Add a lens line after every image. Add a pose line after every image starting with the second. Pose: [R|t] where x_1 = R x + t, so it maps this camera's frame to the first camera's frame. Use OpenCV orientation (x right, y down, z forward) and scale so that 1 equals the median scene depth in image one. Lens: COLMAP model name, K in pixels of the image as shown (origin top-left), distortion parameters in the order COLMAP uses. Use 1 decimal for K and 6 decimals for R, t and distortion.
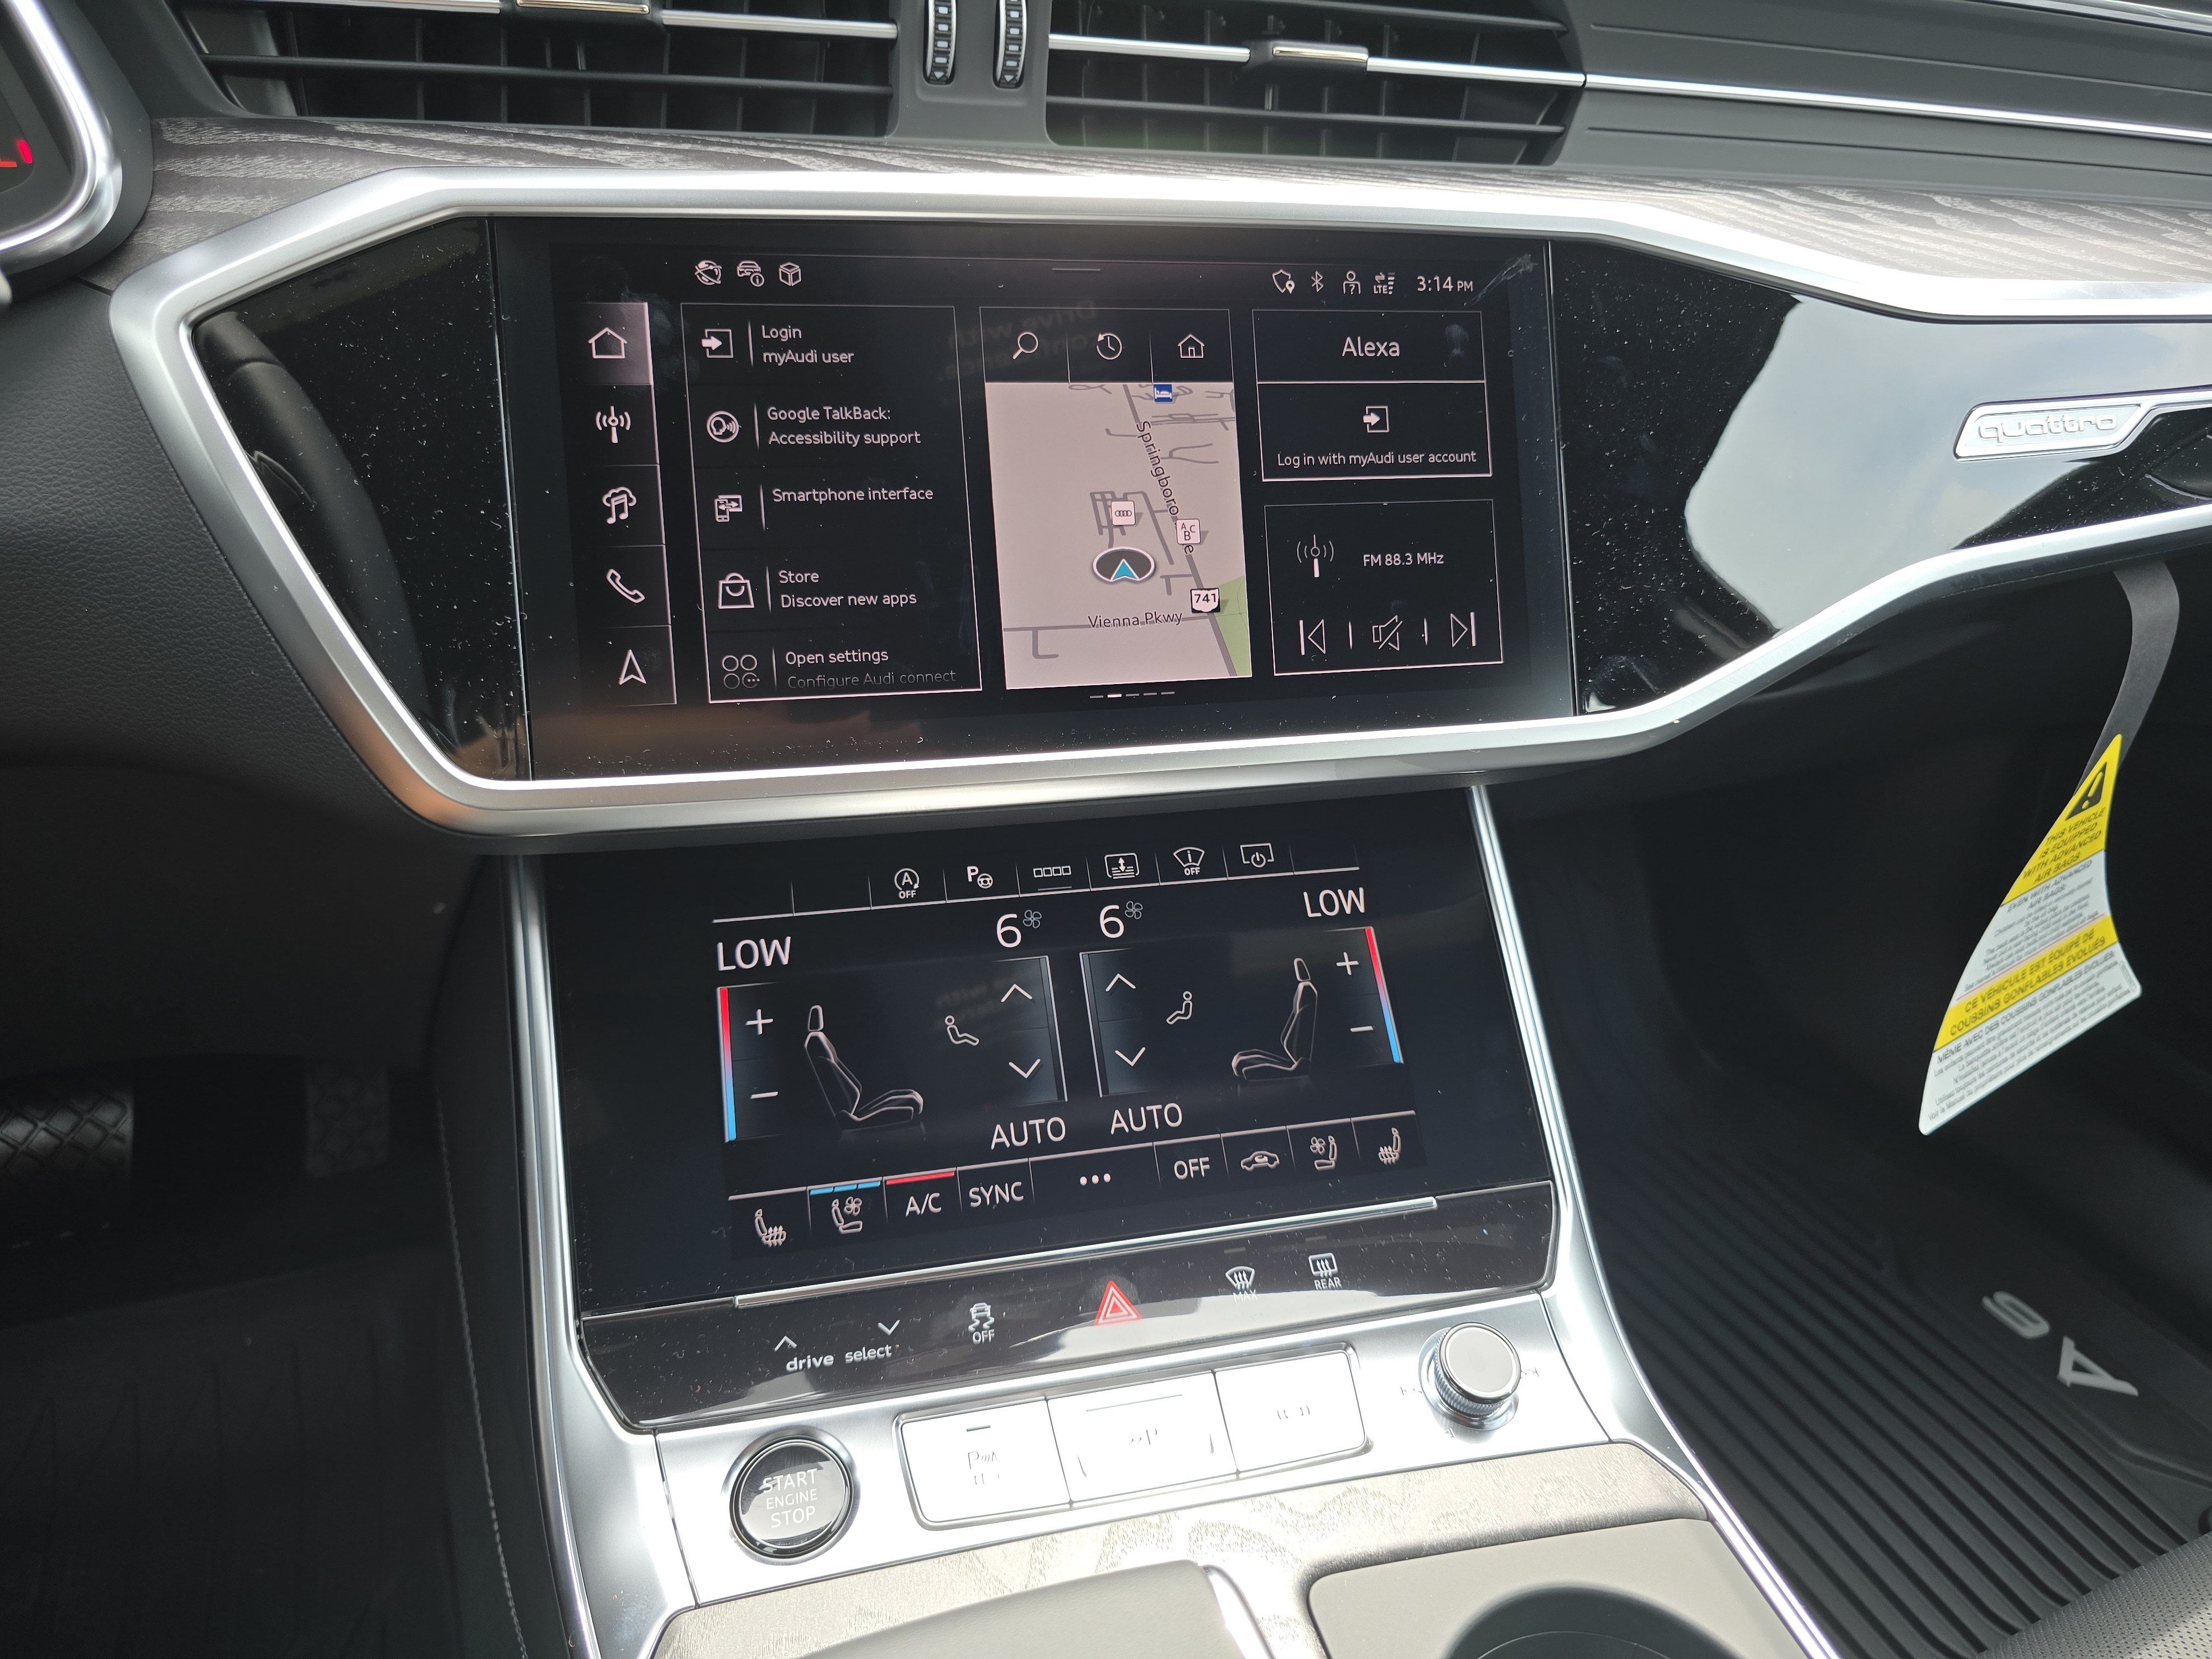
lens RADIAL K [[1517.5, 0, 1106.6], [0, 1517.5, 822.1], [0, 0, 1]] dist [0.034348, -0.023415]
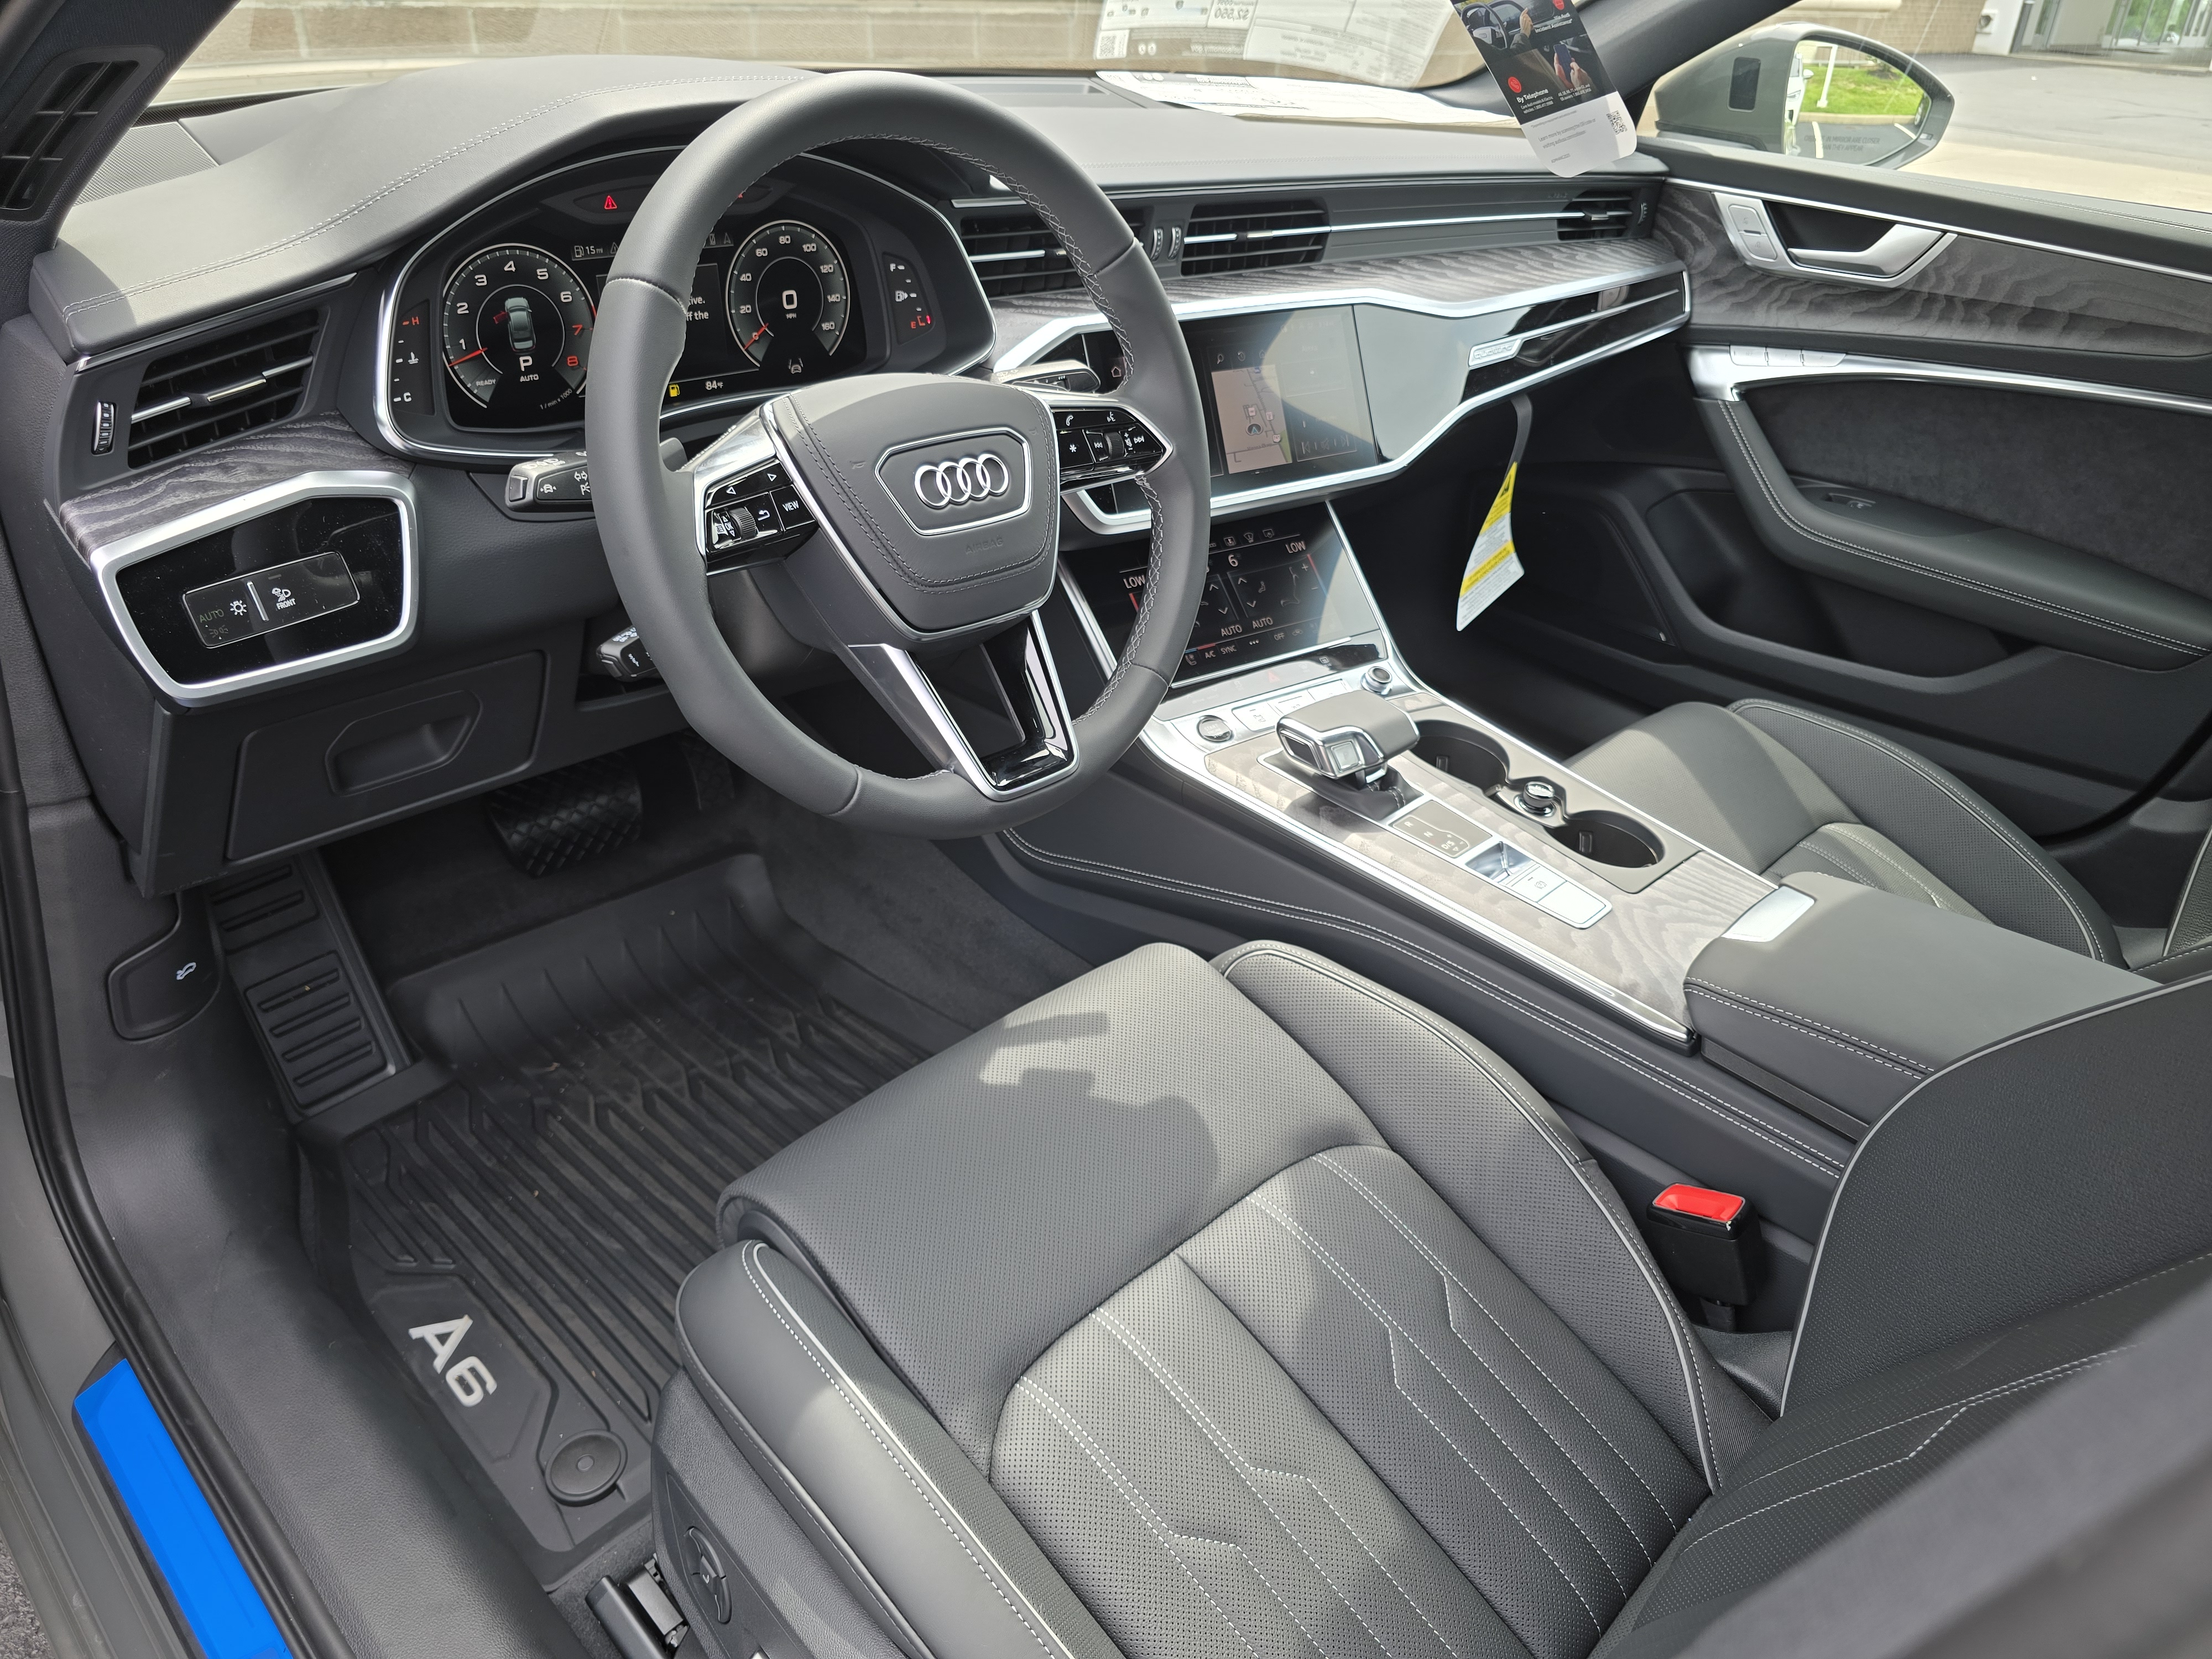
lens RADIAL K [[1471.8, 0, 1088.1], [0, 1471.8, 854.3], [0, 0, 1]] dist [0.038880, -0.030407]
pose [[0.928990, -0.184556, 0.320806, -1.375505], [0.145429, 0.979106, 0.142136, 0.193741], [-0.340335, -0.085388, 0.936419, -1.702547]]
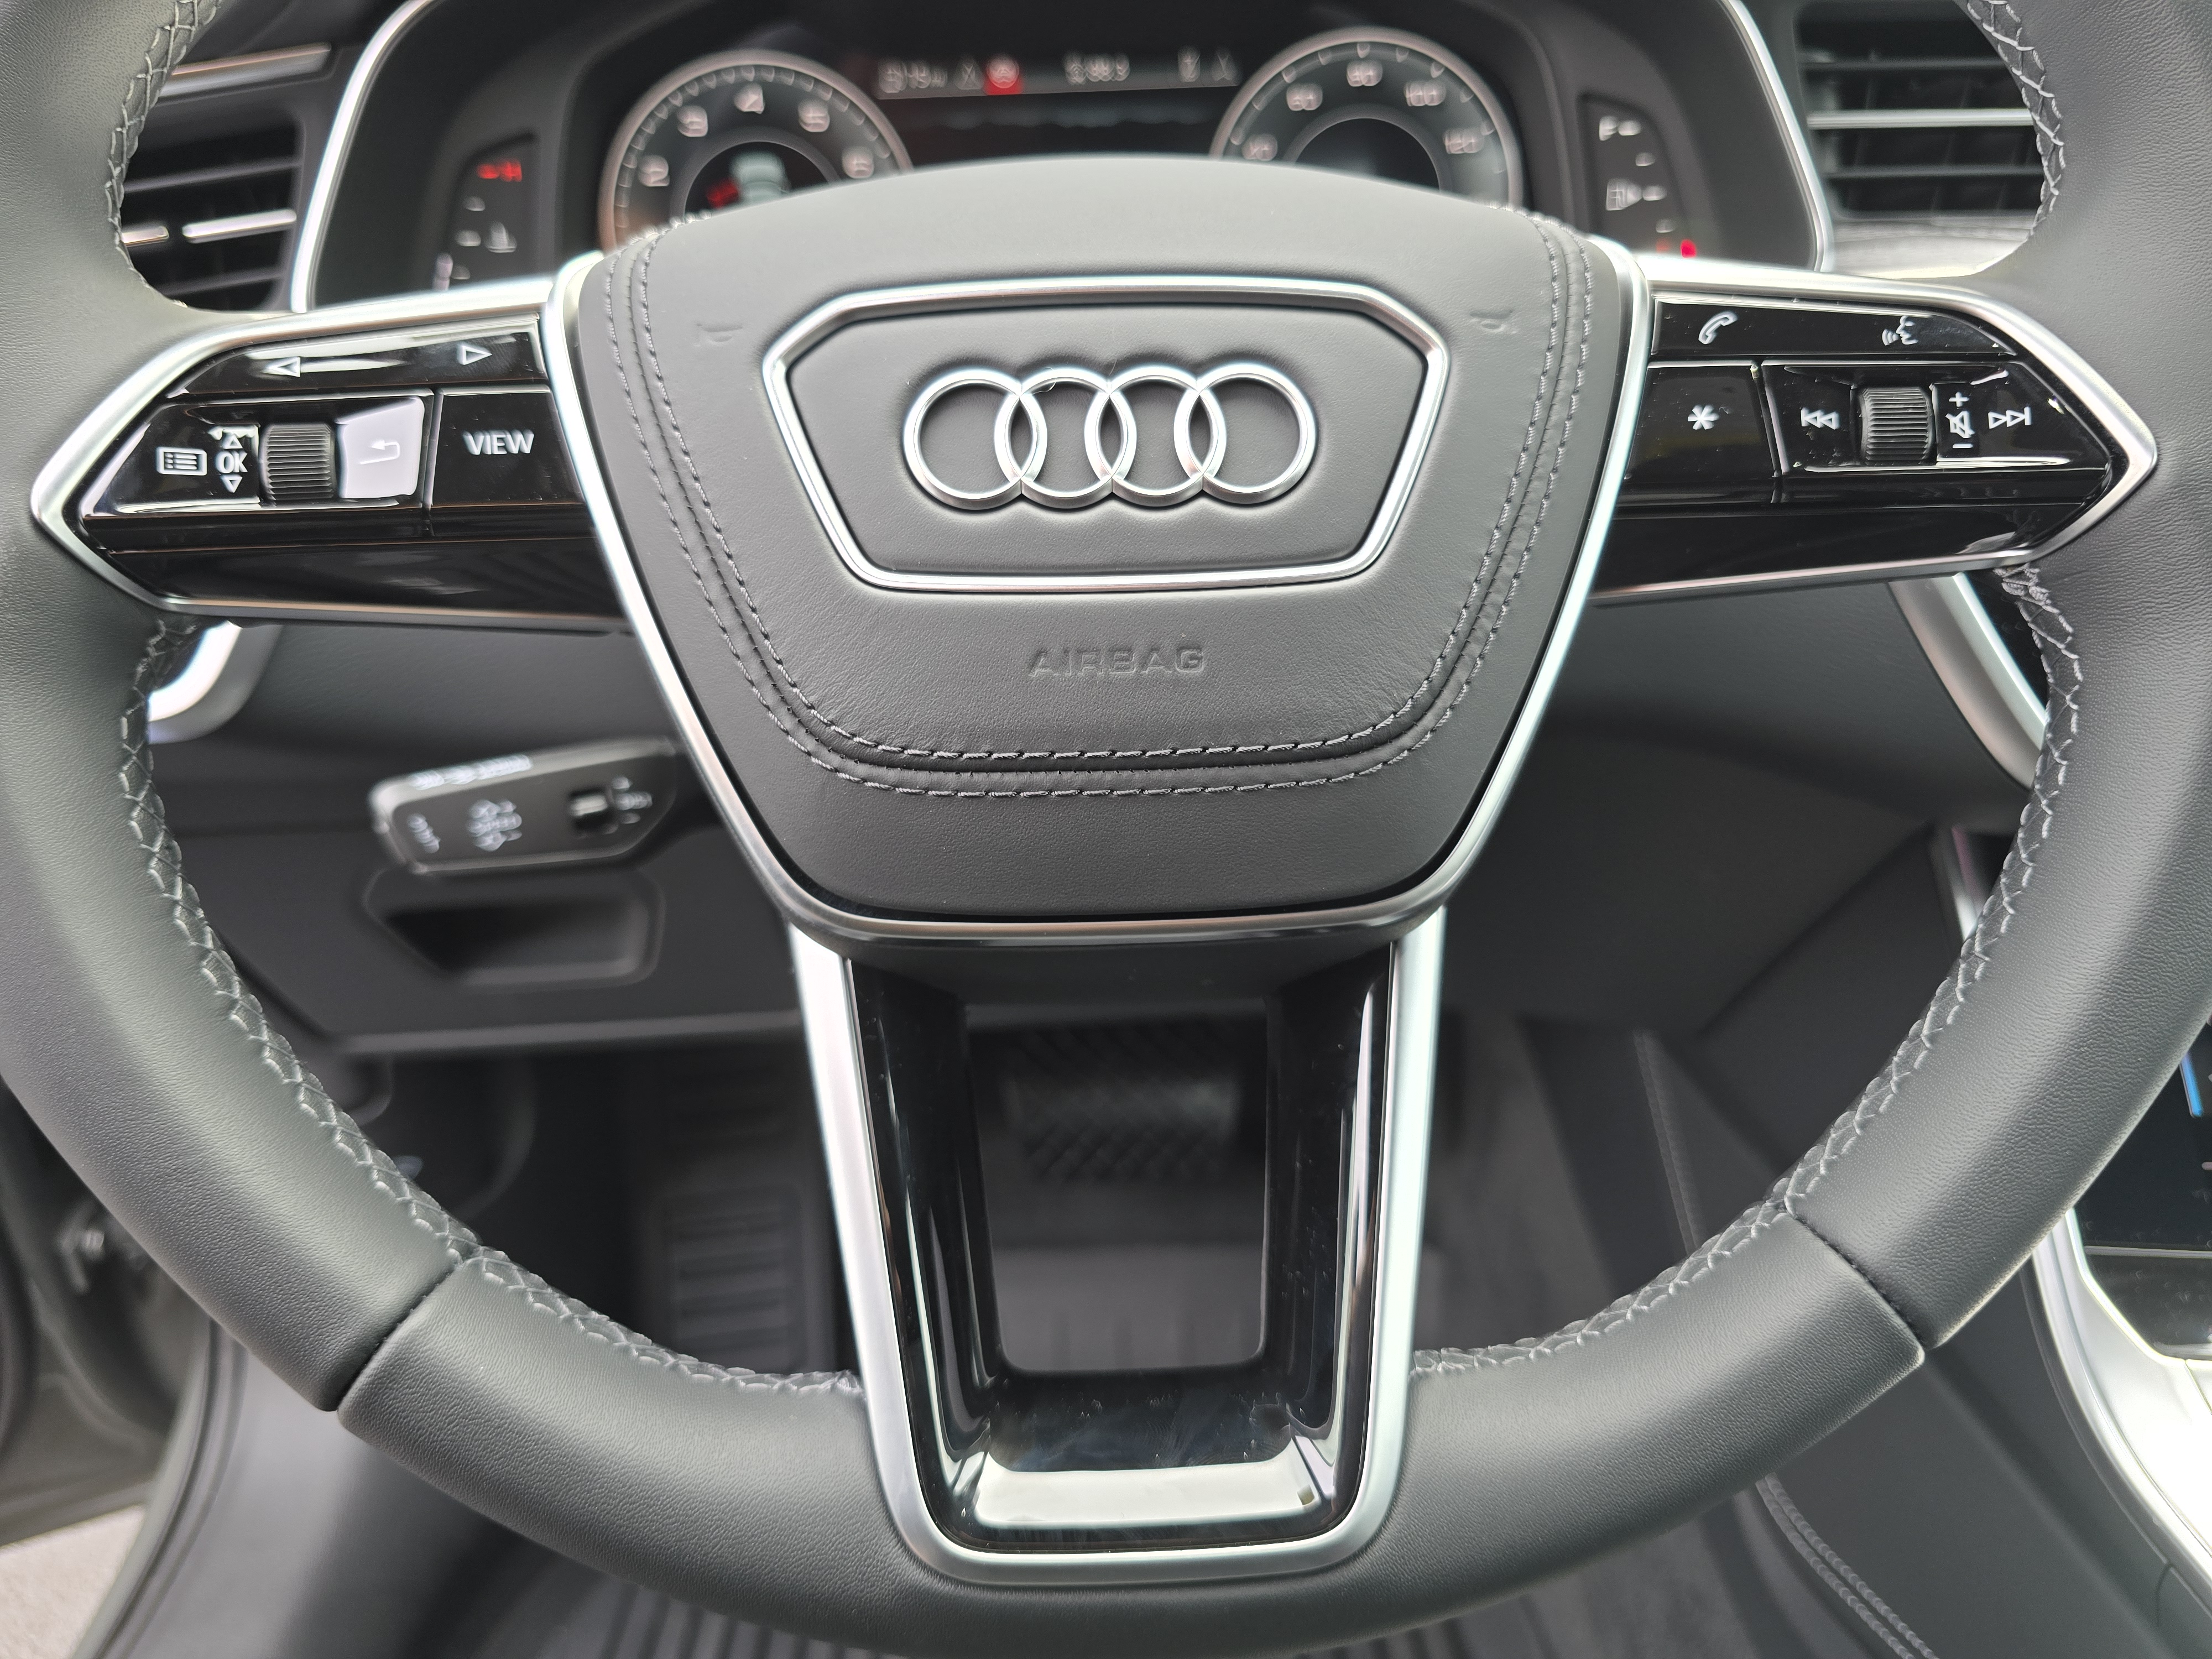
lens RADIAL K [[1548.8, 0, 1115.7], [0, 1548.8, 844.3], [0, 0, 1]] dist [-0.034926, 0.016555]
pose [[0.931533, 0.069775, -0.356900, -0.589642], [-0.092696, 0.994561, -0.047502, 0.144061], [0.351644, 0.077333, 0.932934, -0.303152]]
